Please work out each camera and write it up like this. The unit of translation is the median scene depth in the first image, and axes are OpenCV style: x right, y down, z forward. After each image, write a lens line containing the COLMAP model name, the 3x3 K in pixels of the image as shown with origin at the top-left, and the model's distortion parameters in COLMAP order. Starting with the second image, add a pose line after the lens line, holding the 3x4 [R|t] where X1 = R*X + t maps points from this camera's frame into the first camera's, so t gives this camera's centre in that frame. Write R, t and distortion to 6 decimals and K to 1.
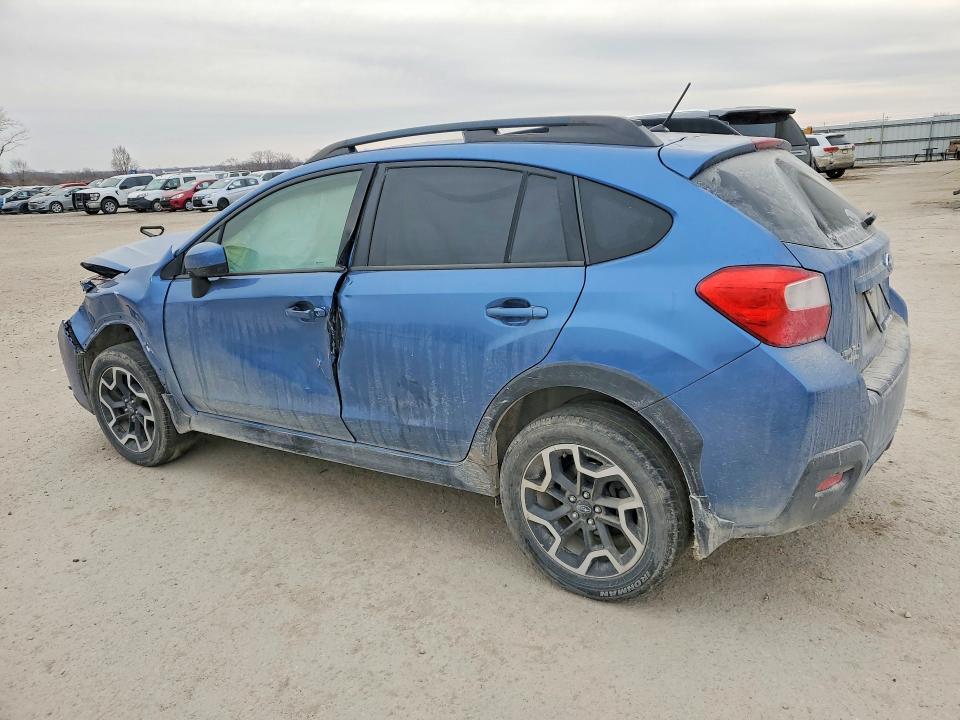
lens RADIAL K [[695.4, 0, 480.0], [0, 695.4, 360.0], [0, 0, 1]] dist [0.016783, -0.006239]
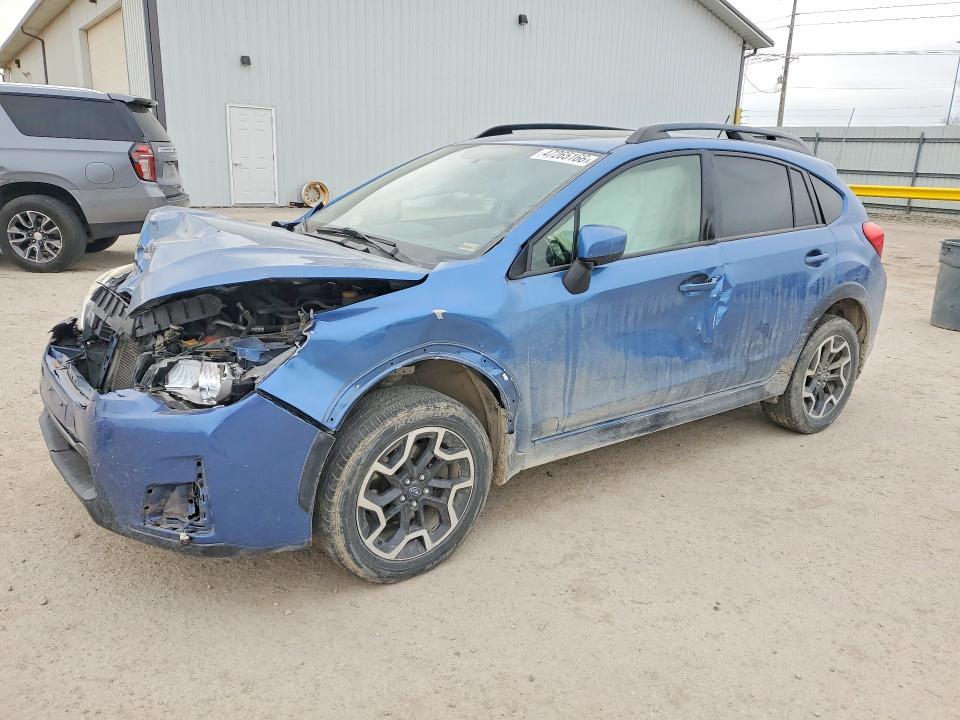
lens RADIAL K [[695.4, 0, 480.0], [0, 695.4, 360.0], [0, 0, 1]] dist [0.016783, -0.006239]
pose [[0.388707, -0.193833, 0.900742, -1.226644], [0.198951, 0.972215, 0.123358, -0.139040], [-0.899625, 0.131254, 0.416470, 0.776851]]
